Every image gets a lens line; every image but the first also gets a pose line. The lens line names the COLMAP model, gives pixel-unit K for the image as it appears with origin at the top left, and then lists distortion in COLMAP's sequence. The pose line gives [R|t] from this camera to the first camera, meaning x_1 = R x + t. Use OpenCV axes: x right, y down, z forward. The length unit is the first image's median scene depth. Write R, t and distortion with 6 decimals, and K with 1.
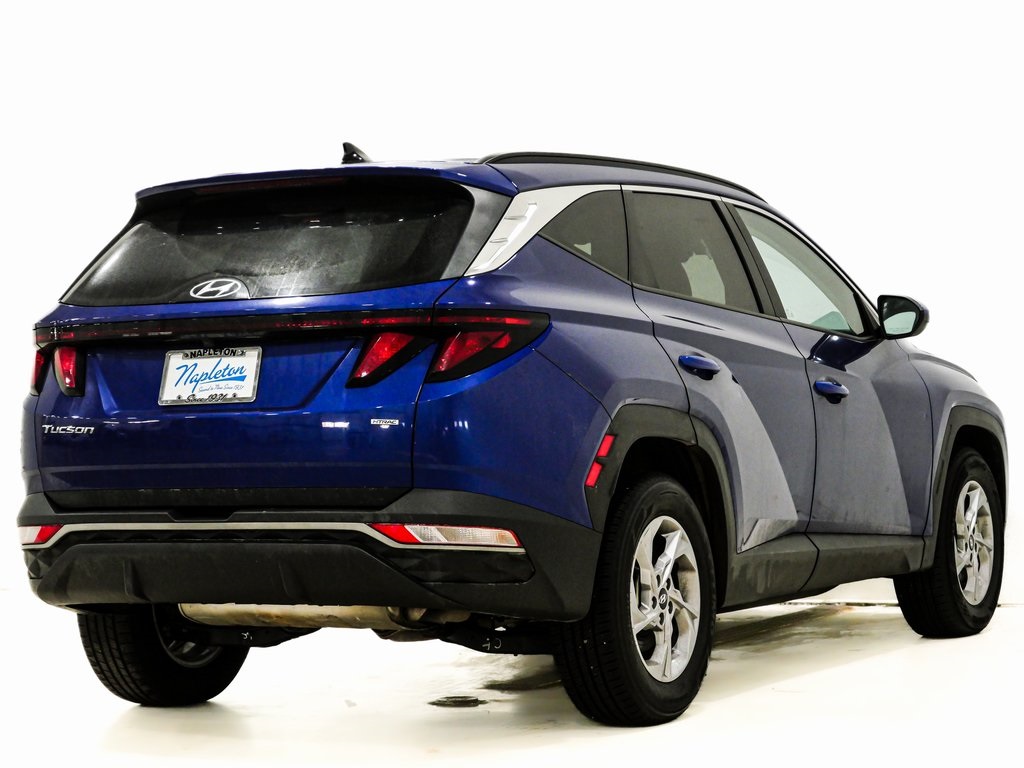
lens RADIAL K [[2607.5, 0, 511.4], [0, 2607.5, 379.8], [0, 0, 1]] dist [0.077084, 0.000000]
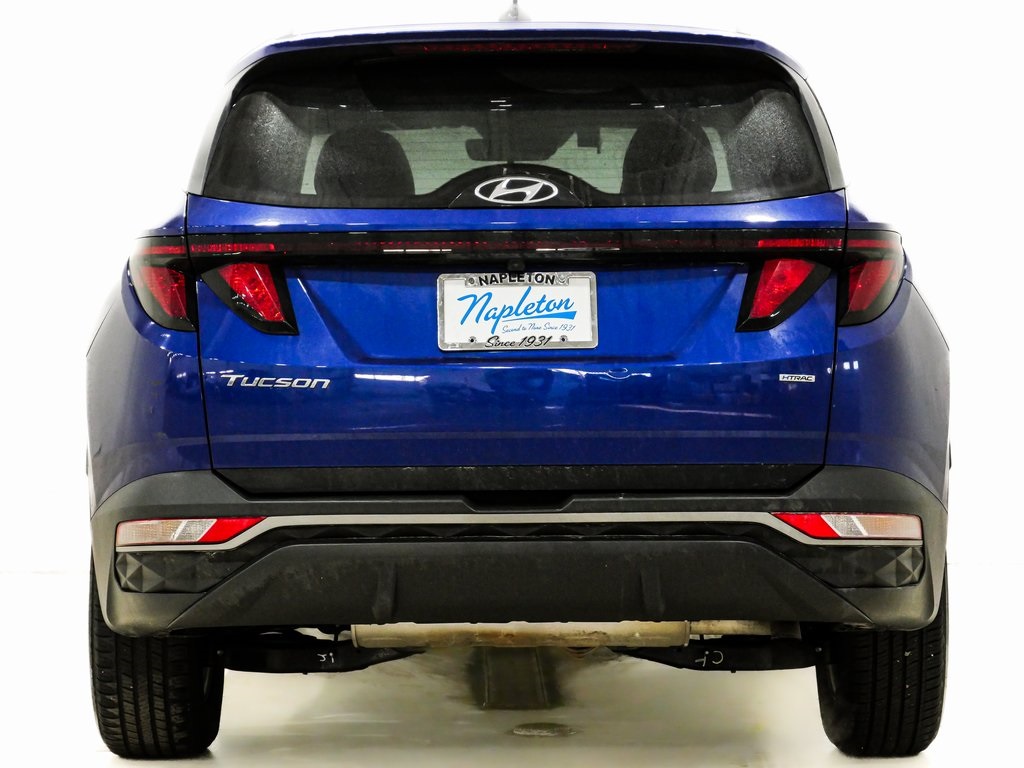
lens RADIAL K [[2999.7, 0, 514.1], [0, 2999.7, 385.6], [0, 0, 1]] dist [0.072344, 0.000000]
pose [[0.879351, 0.001258, 0.476173, -0.512185], [-0.020475, 0.999171, 0.035173, -0.010020], [-0.475734, -0.040679, 0.878648, 0.266997]]
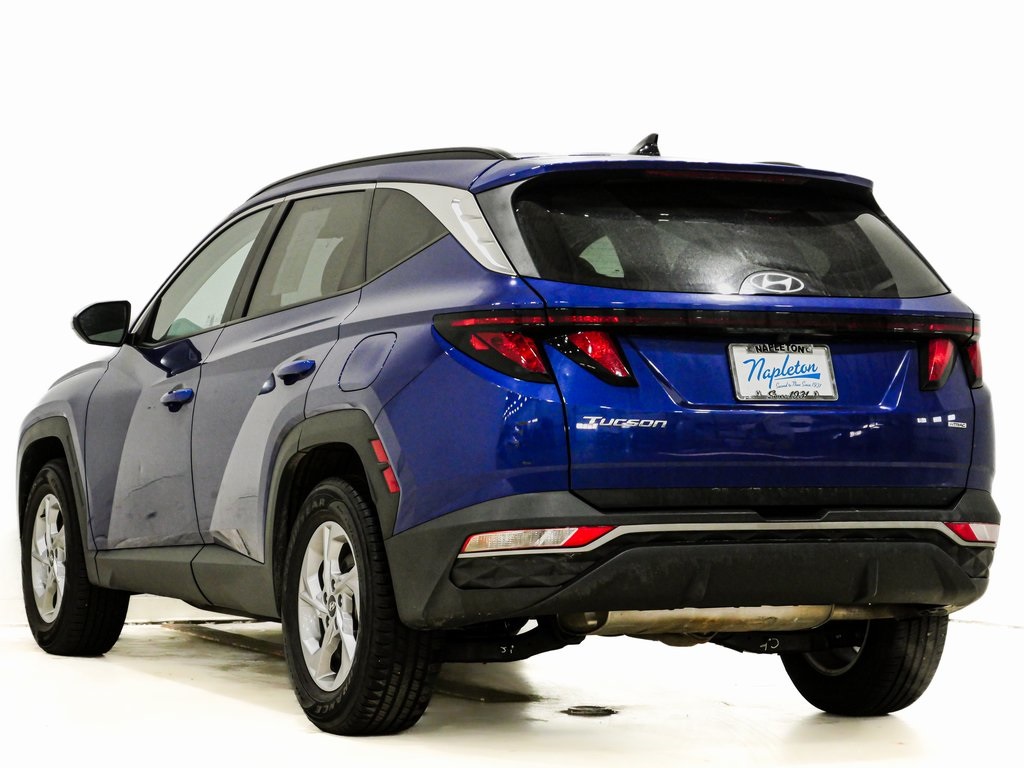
lens RADIAL K [[2792.6, 0, 510.4], [0, 2792.6, 386.8], [0, 0, 1]] dist [0.138741, 0.000000]
pose [[0.588761, 0.038698, 0.807380, -1.016571], [-0.031784, 0.999189, -0.024714, 0.033017], [-0.807682, -0.011111, 0.589513, 0.466027]]
